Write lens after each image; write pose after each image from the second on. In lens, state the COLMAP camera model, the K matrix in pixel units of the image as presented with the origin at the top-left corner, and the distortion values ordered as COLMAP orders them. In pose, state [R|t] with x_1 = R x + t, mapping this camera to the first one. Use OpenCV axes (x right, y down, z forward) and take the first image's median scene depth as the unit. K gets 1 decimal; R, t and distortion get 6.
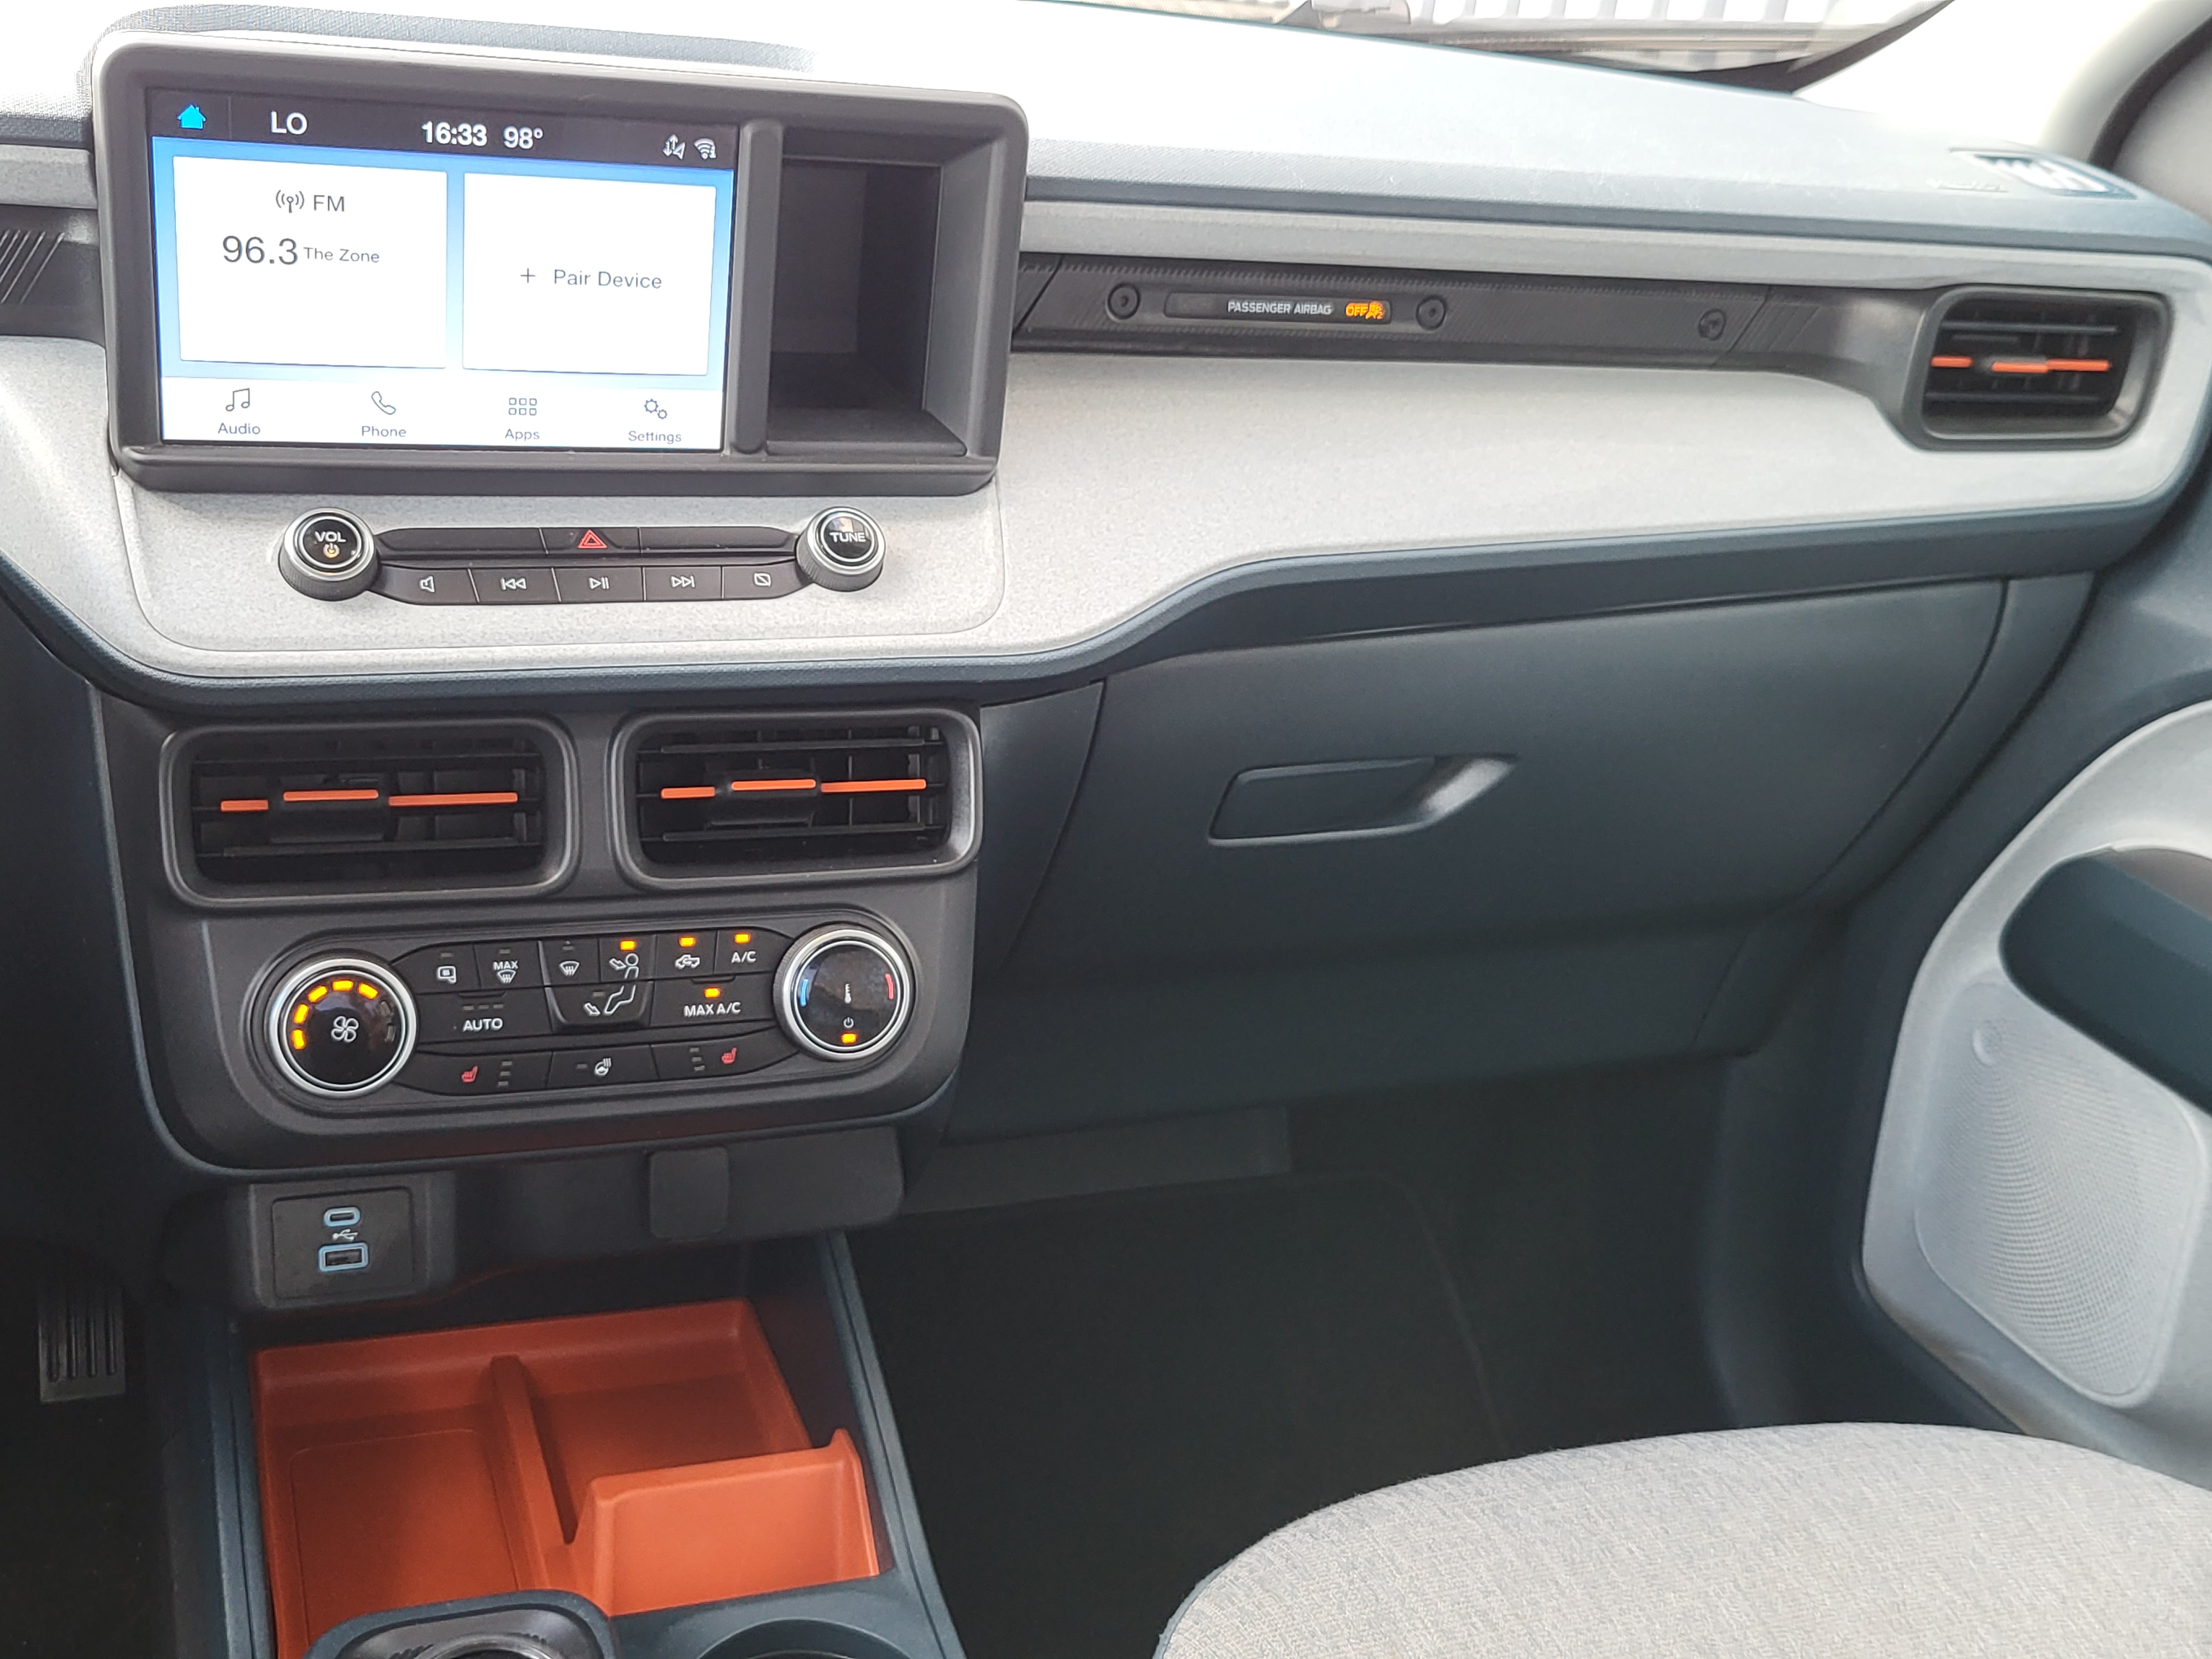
lens RADIAL K [[2522.3, 0, 1114.4], [0, 2522.3, 833.0], [0, 0, 1]] dist [0.025213, 0.000000]
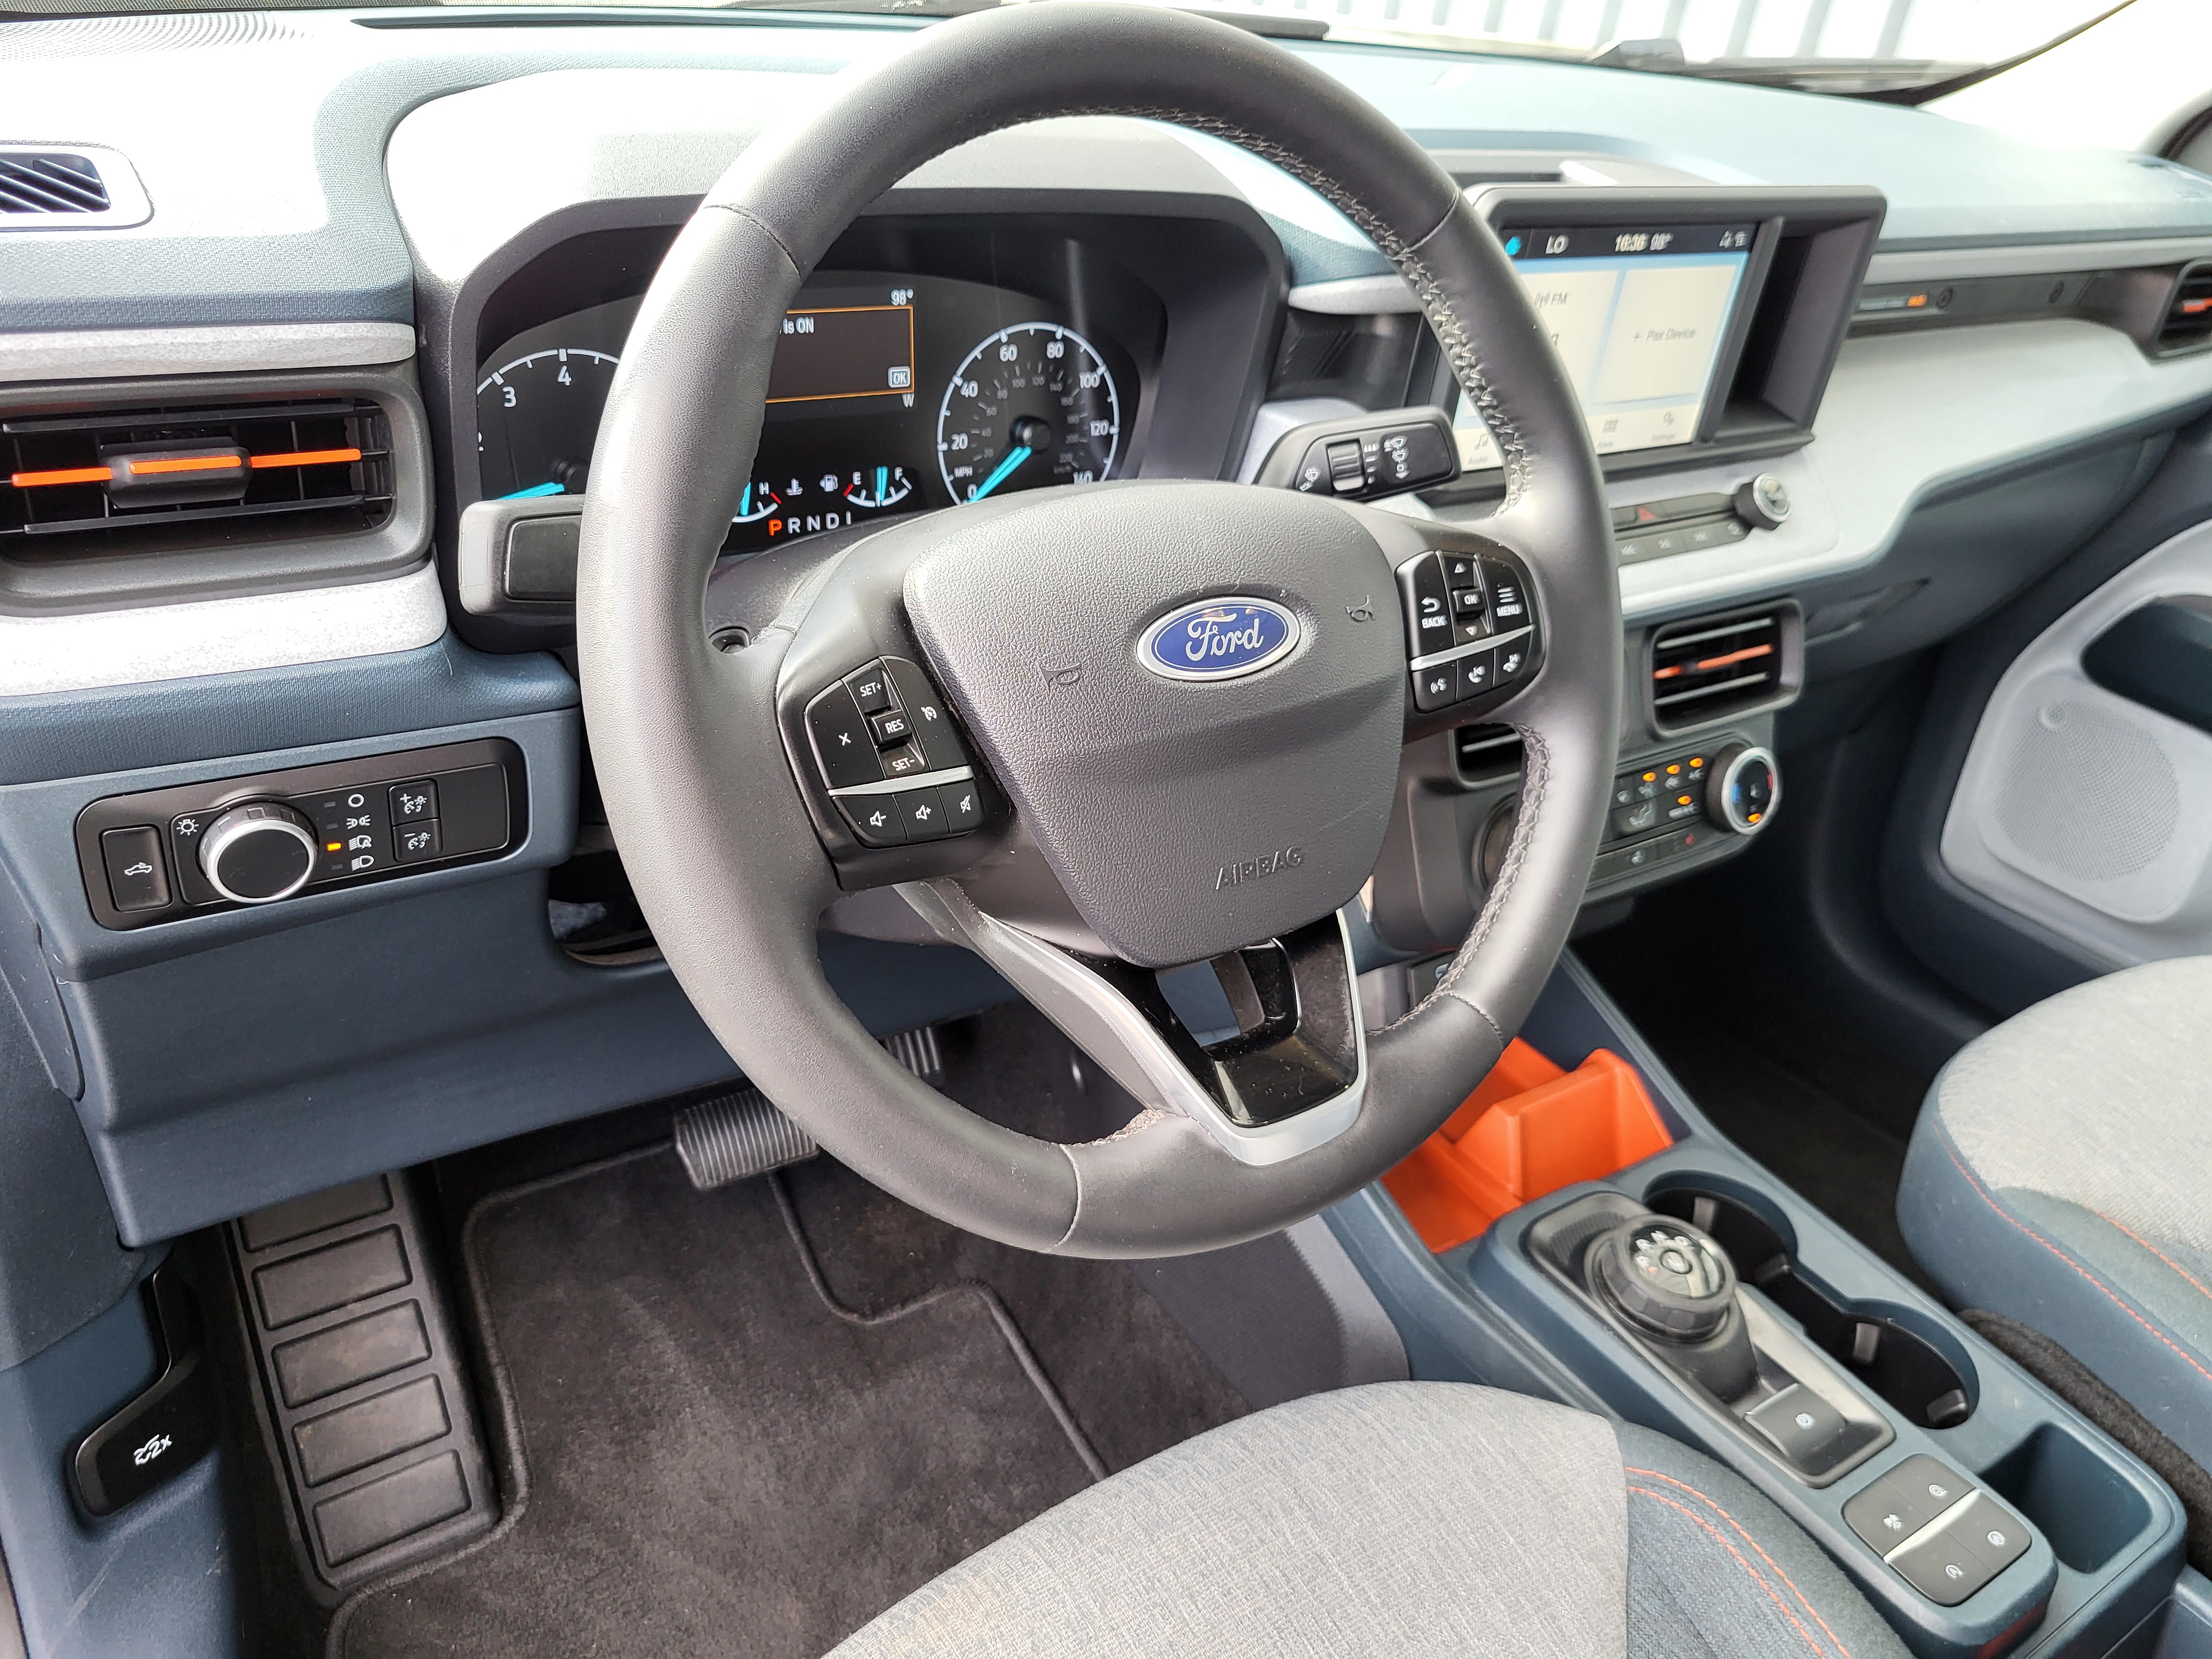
lens RADIAL K [[1731.1, 0, 1145.9], [0, 1731.1, 830.7], [0, 0, 1]] dist [0.010272, 0.013297]
pose [[0.966902, -0.118905, 0.225746, -0.710095], [0.080192, 0.981558, 0.173533, -0.127173], [-0.242217, -0.149686, 0.958606, 0.063641]]
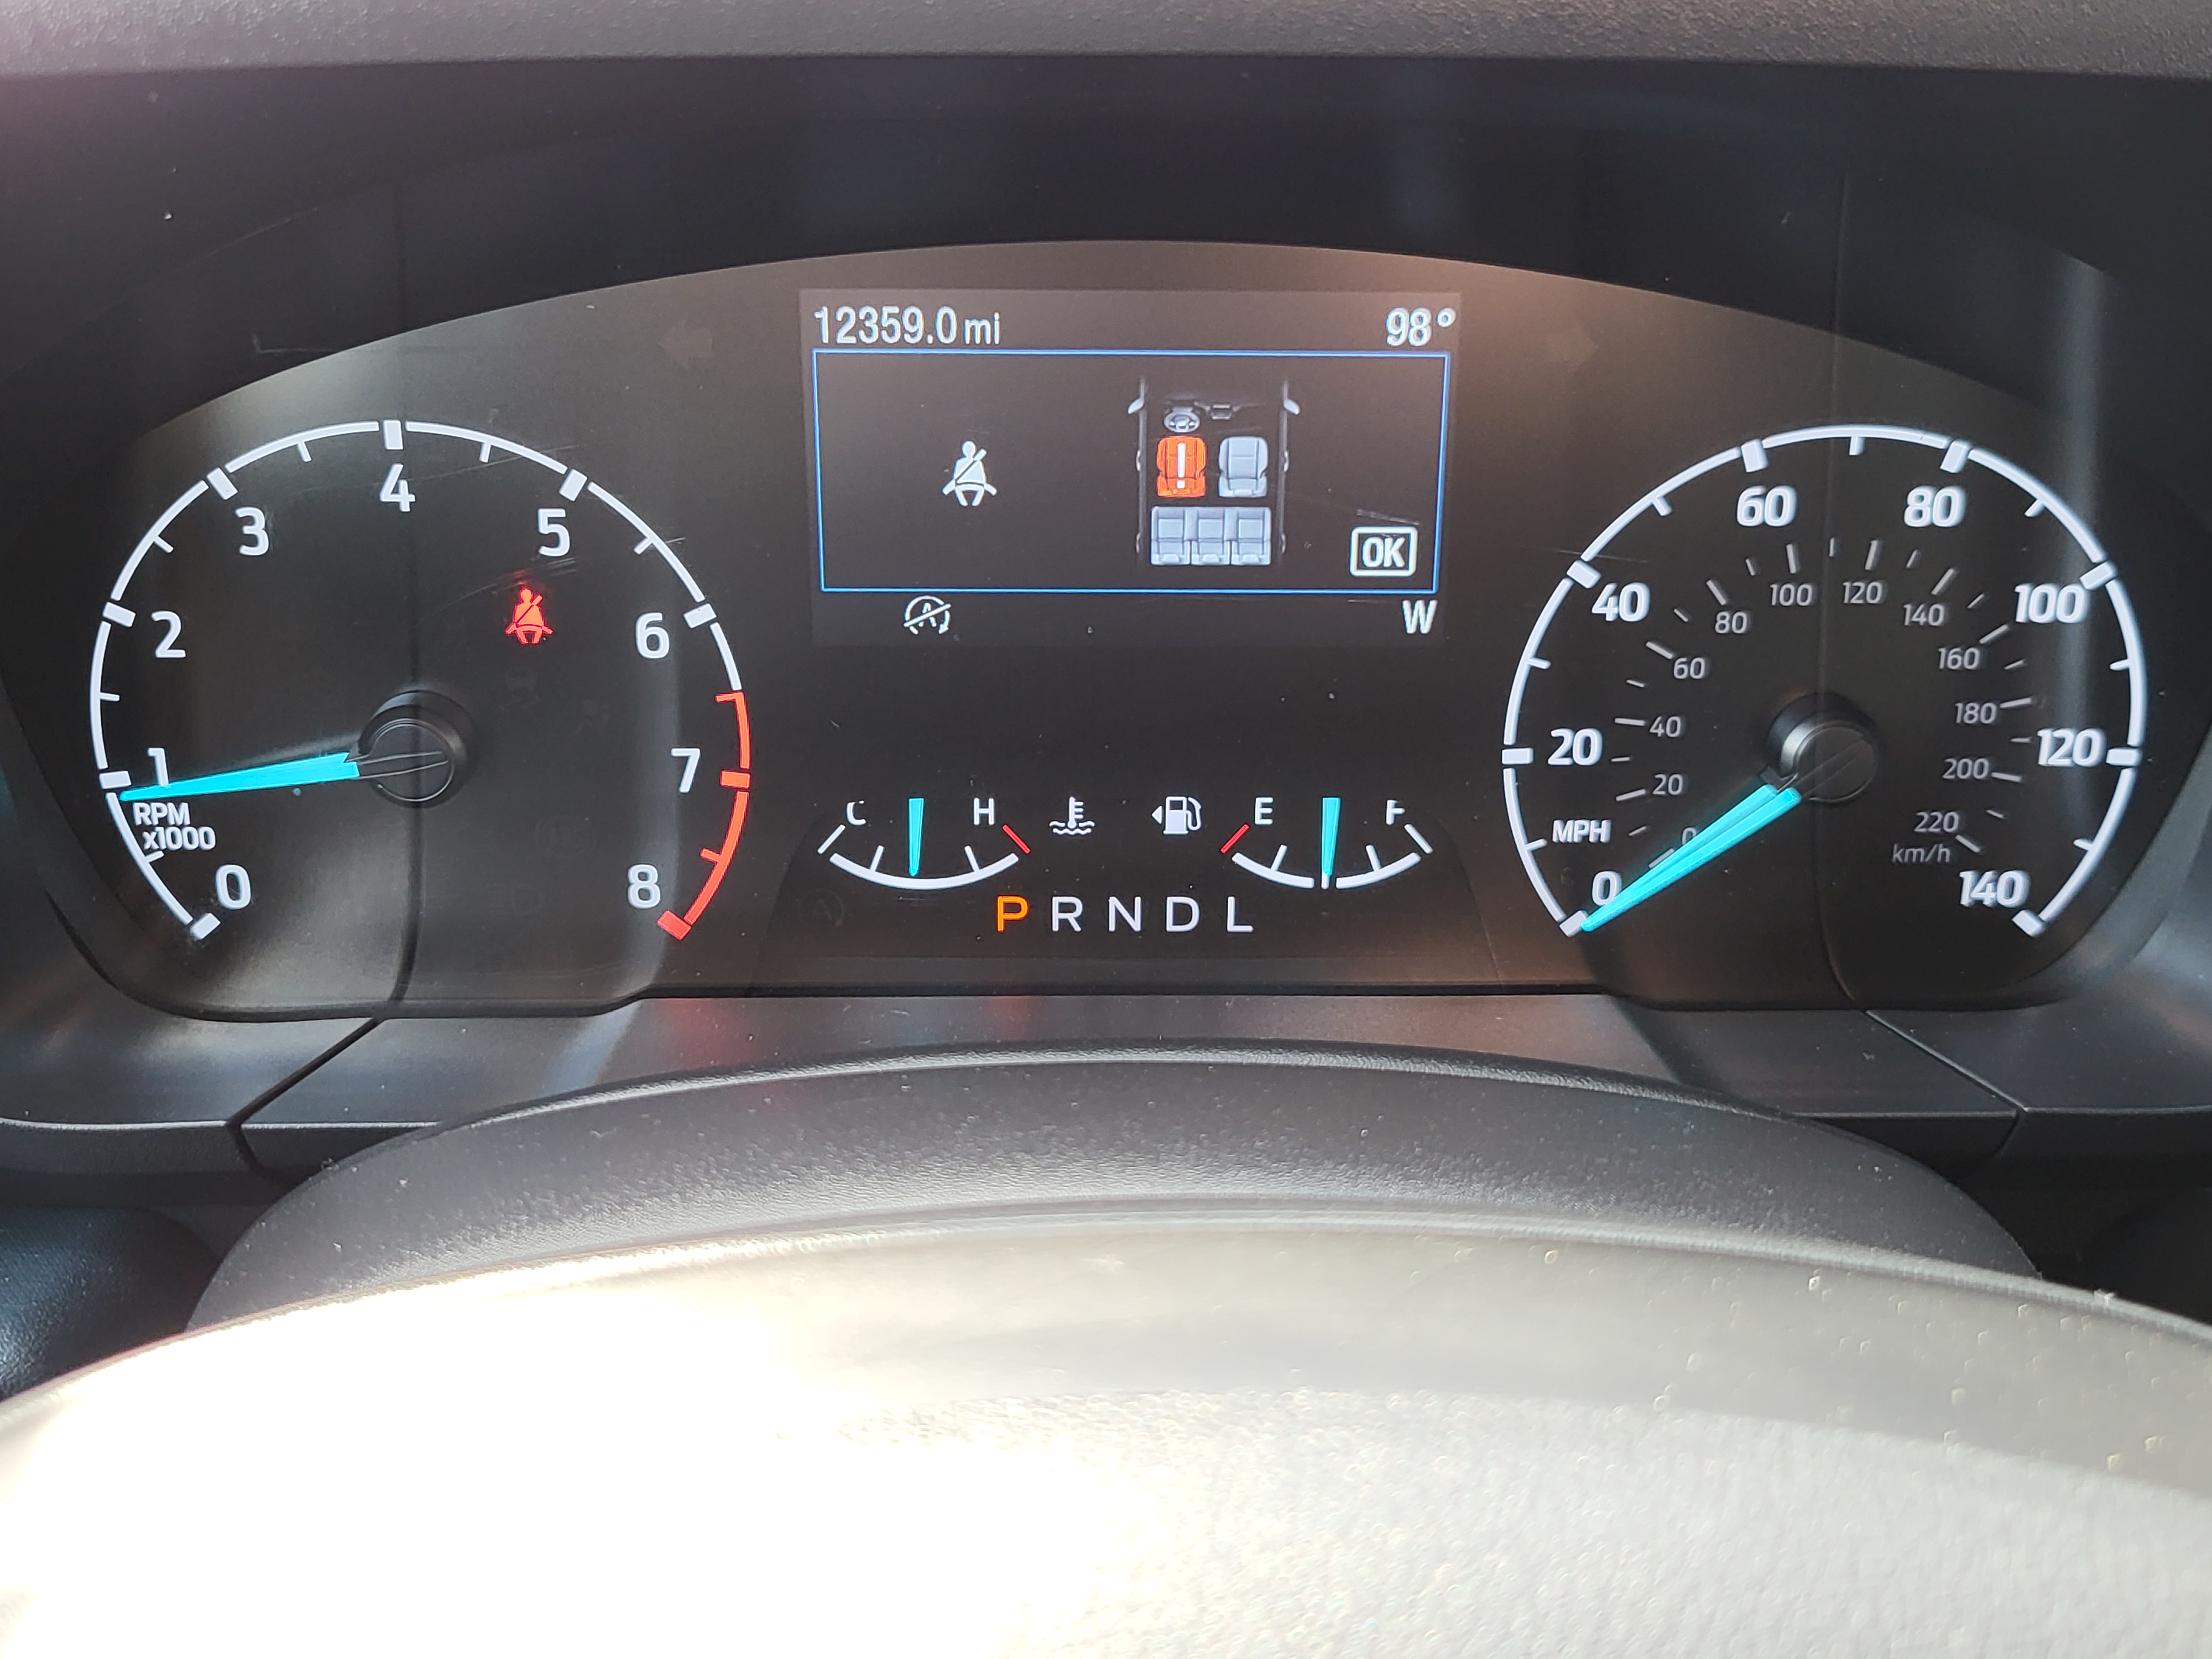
lens RADIAL K [[2399.8, 0, 1104.4], [0, 2399.8, 841.1], [0, 0, 1]] dist [0.018588, 0.000000]
pose [[0.937369, 0.073718, -0.340448, -0.515071], [-0.046135, 0.995014, 0.088428, -0.192105], [0.345269, -0.067183, 0.936096, 0.535139]]
